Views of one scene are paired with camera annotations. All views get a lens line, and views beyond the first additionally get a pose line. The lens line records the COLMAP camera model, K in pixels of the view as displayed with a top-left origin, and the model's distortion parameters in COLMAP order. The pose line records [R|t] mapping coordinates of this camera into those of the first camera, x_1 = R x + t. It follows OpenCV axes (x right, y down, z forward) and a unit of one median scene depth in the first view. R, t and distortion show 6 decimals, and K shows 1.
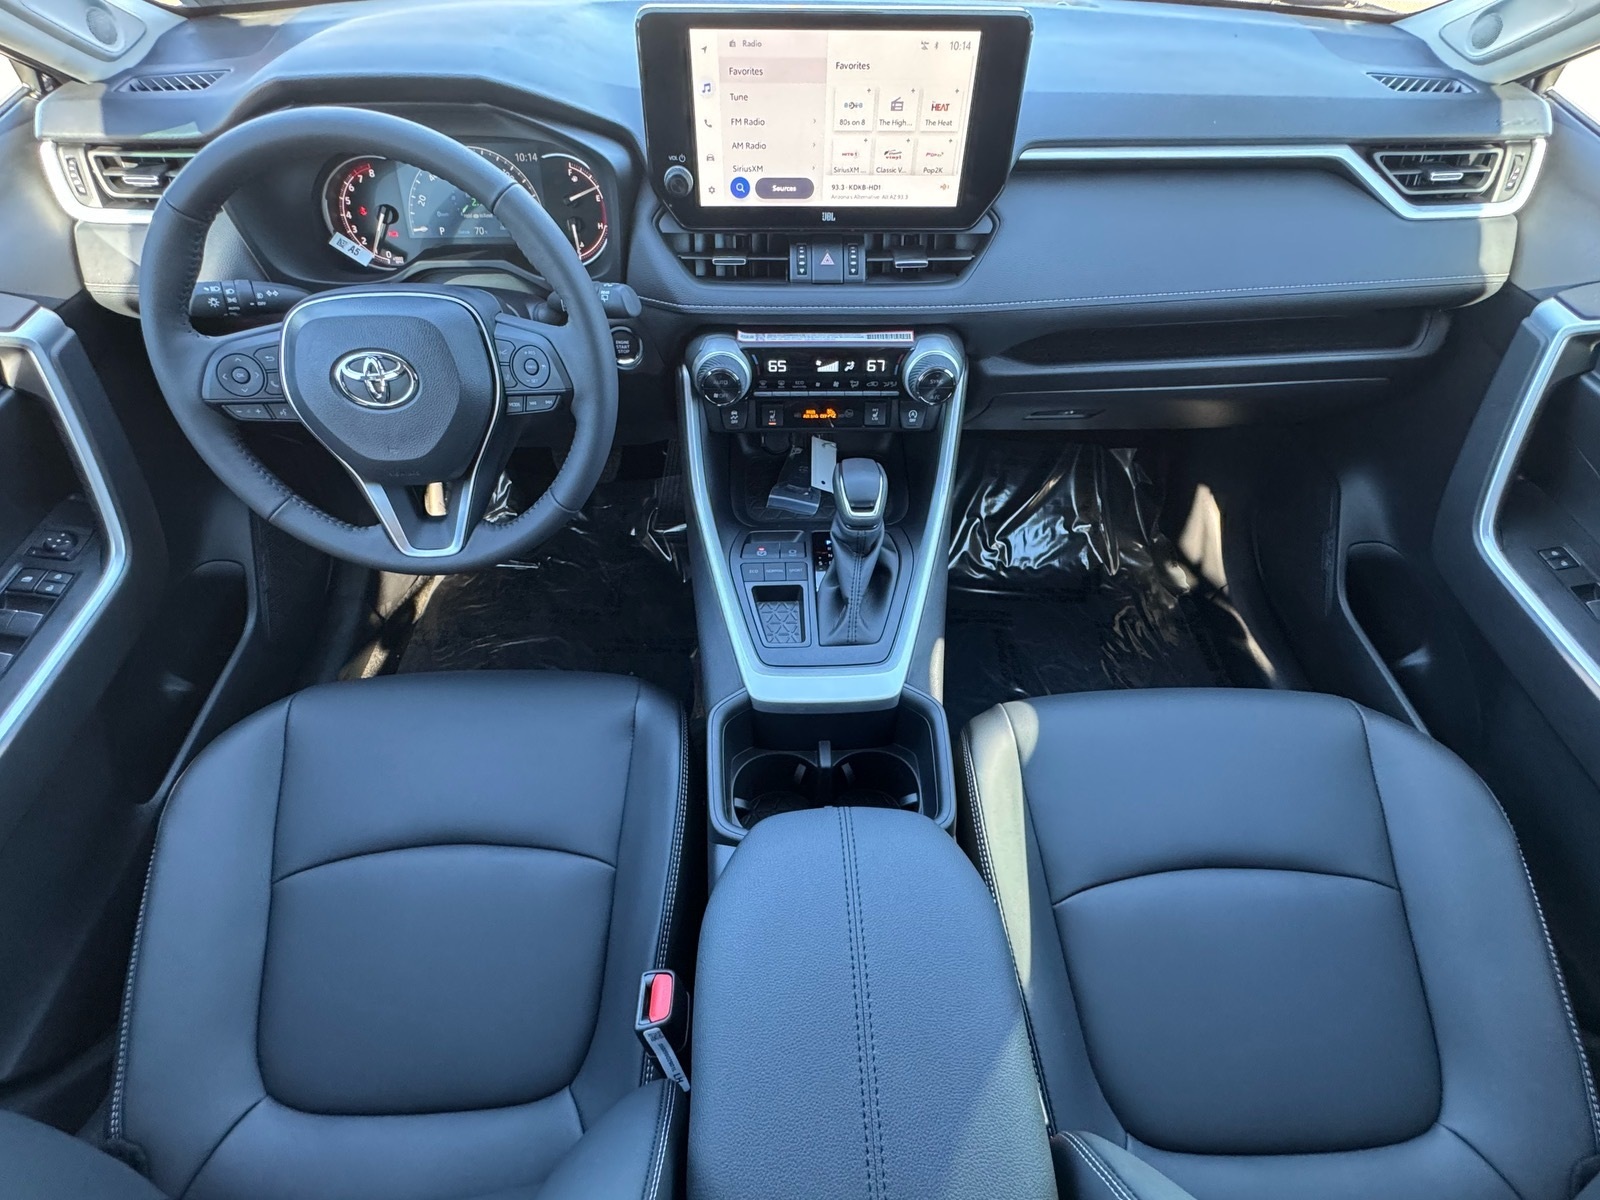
lens RADIAL K [[783.2, 0, 792.3], [0, 783.2, 596.8], [0, 0, 1]] dist [-0.002888, 0.000263]
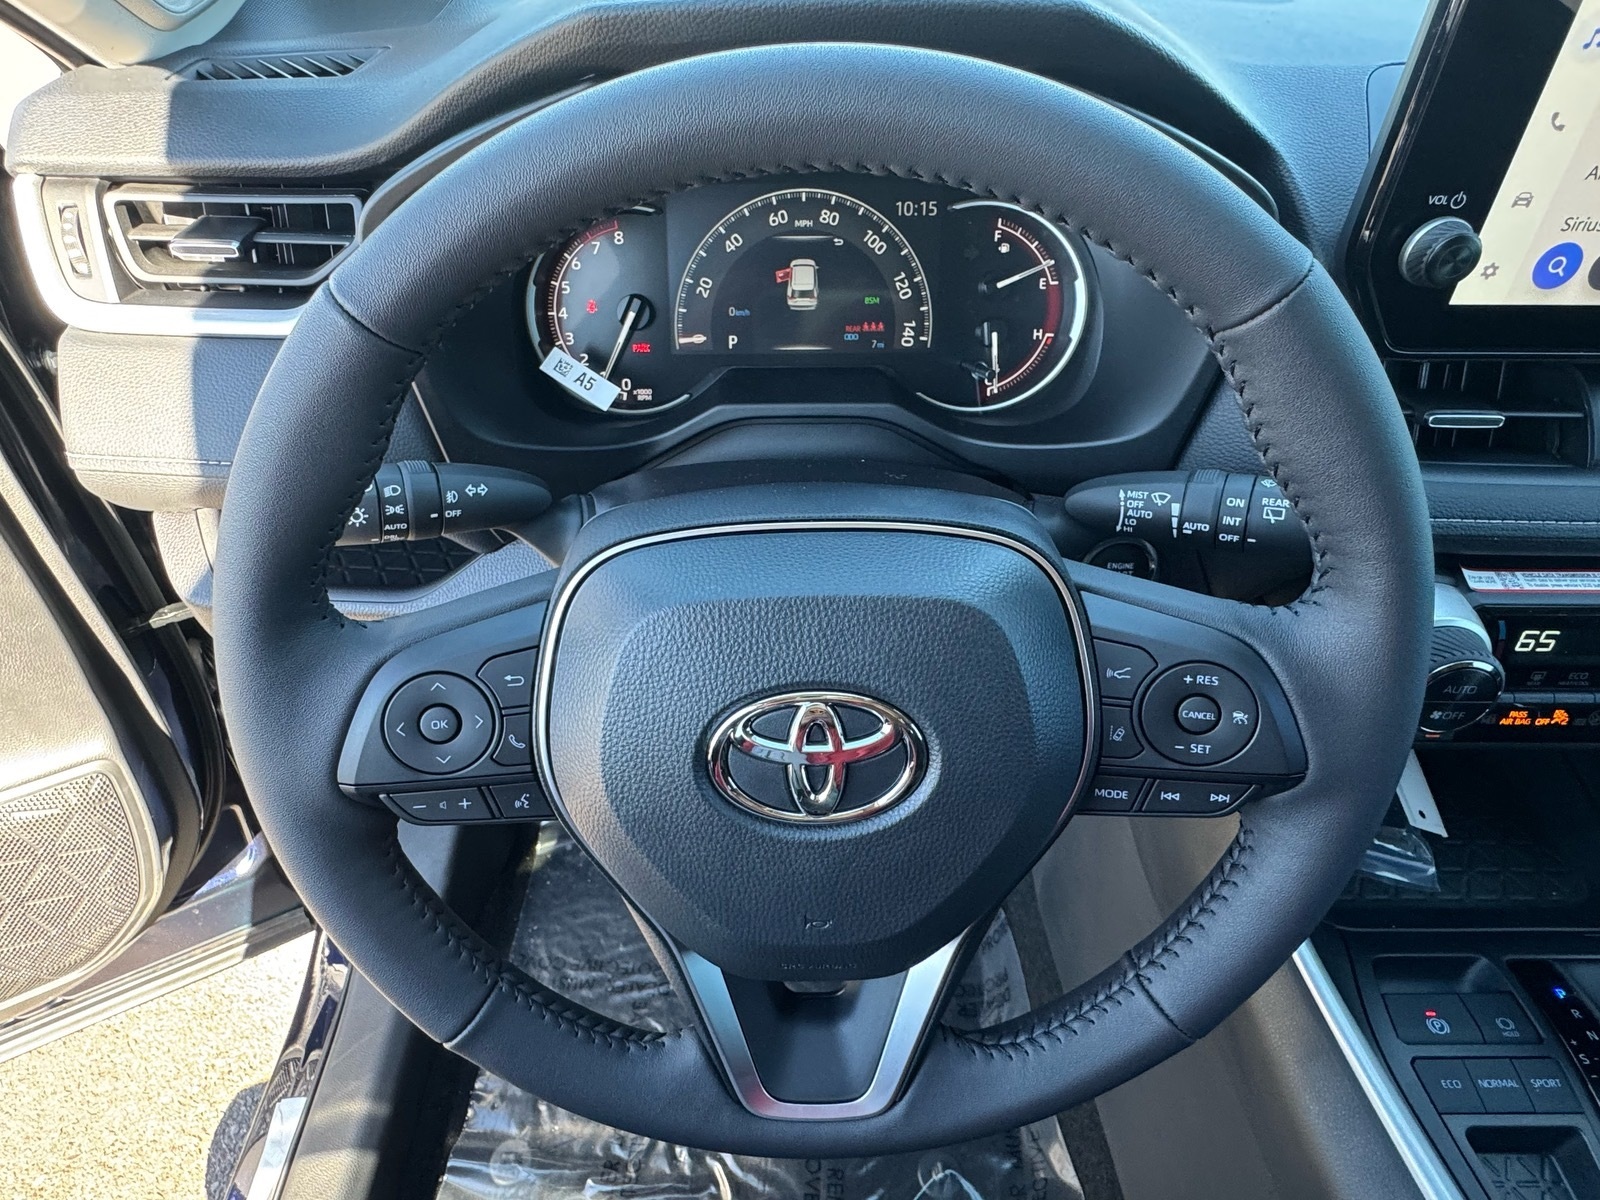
lens RADIAL K [[907.7, 0, 762.8], [0, 907.7, 602.6], [0, 0, 1]] dist [-0.002167, -0.001839]
pose [[0.999125, 0.014905, -0.039082, -0.451918], [-0.019633, 0.992146, -0.123537, -0.248107], [0.036934, 0.124196, 0.991570, 0.473334]]
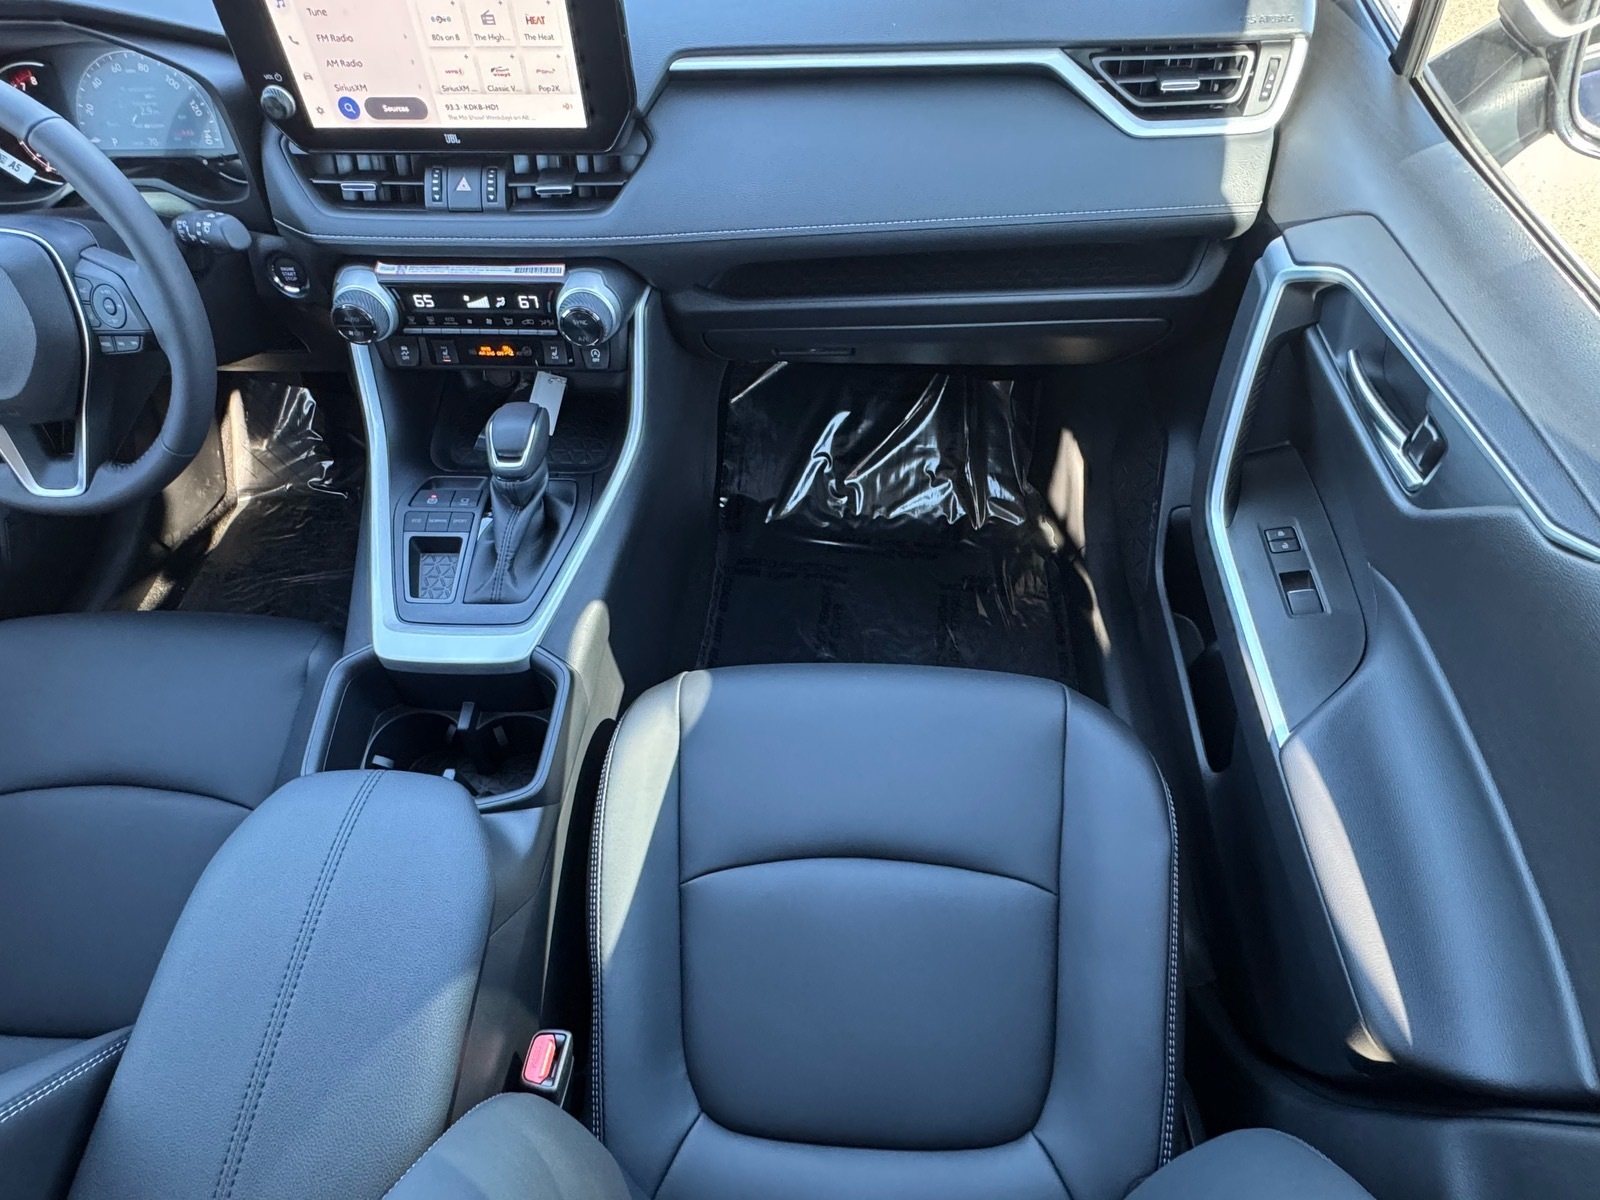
lens RADIAL K [[924.6, 0, 789.1], [0, 924.6, 597.8], [0, 0, 1]] dist [-0.001688, 0.001892]
pose [[0.995762, 0.042560, -0.081525, 0.526633], [-0.035992, 0.996113, 0.080400, -0.048596], [0.084630, -0.077125, 0.993423, -0.081102]]
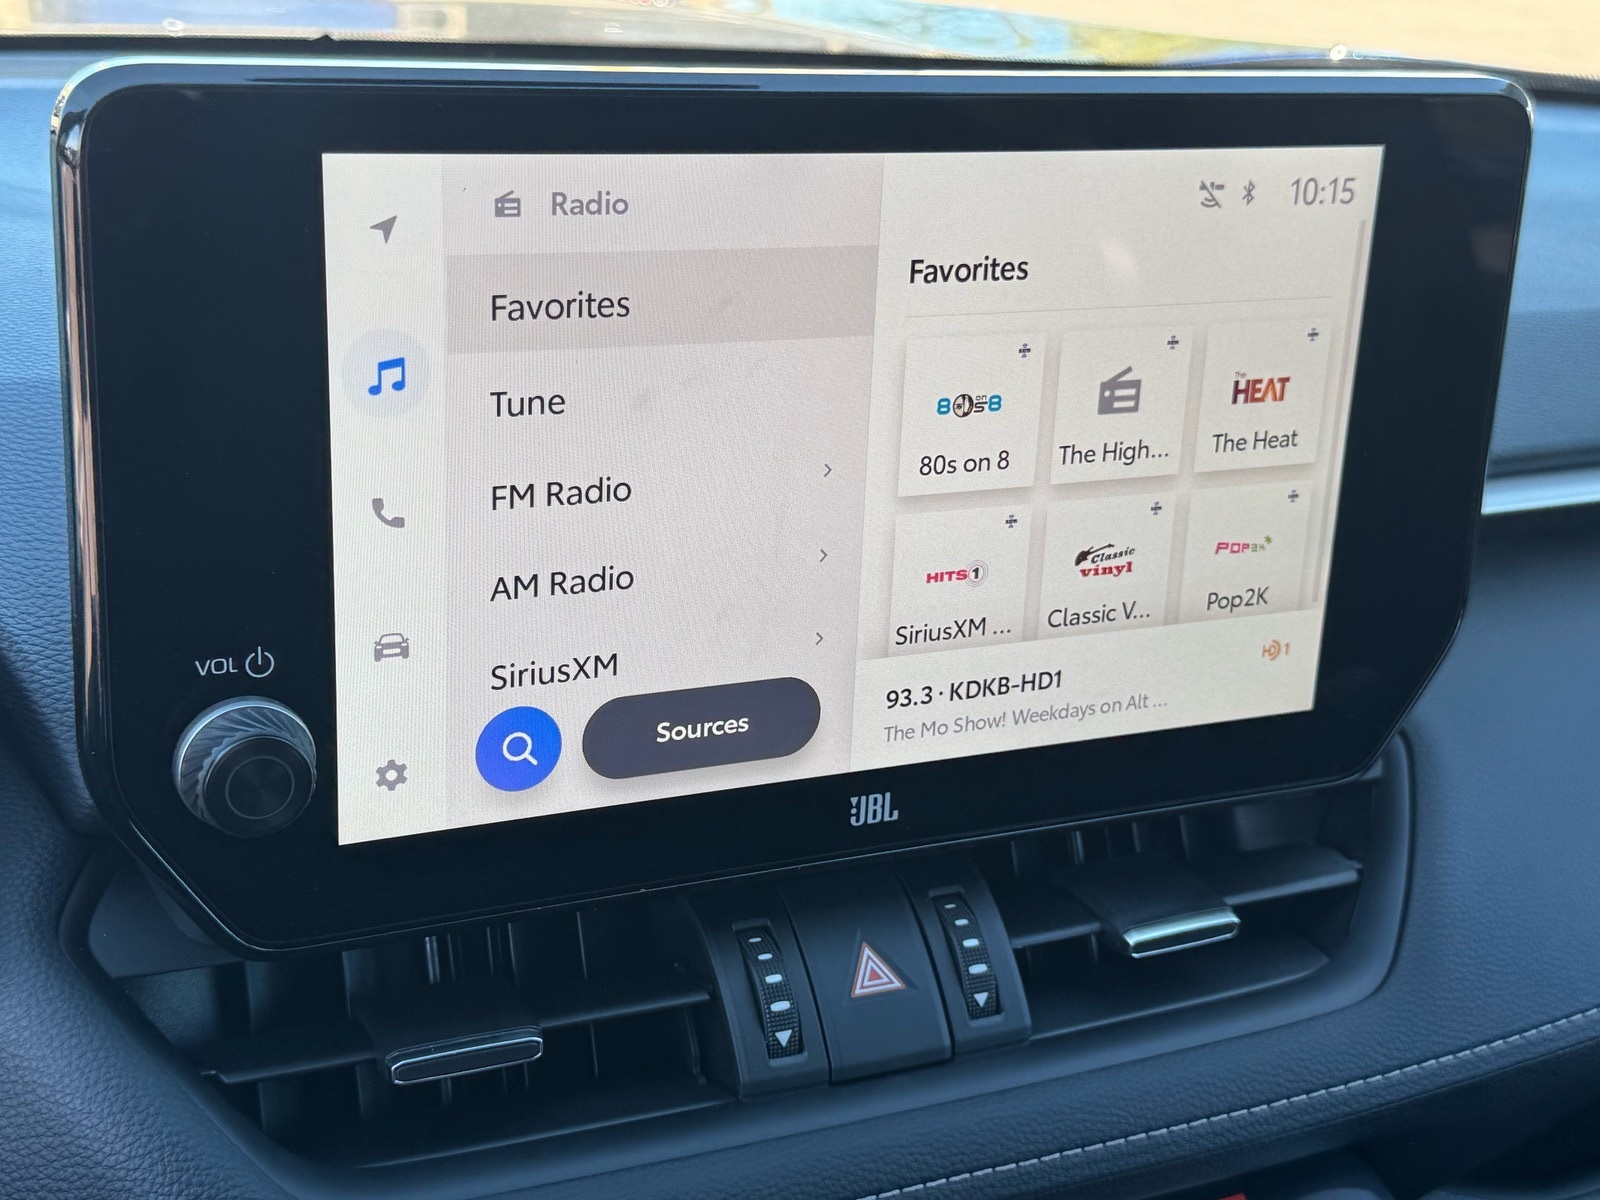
lens RADIAL K [[2166.7, 0, 800.0], [0, 2166.7, 600.0], [0, 0, 1]] dist [0.124719, 0.001444]
pose [[0.915368, -0.092749, 0.391790, -0.214225], [0.249173, 0.894861, -0.370319, -0.292016], [-0.316251, 0.436601, 0.842238, 0.409989]]
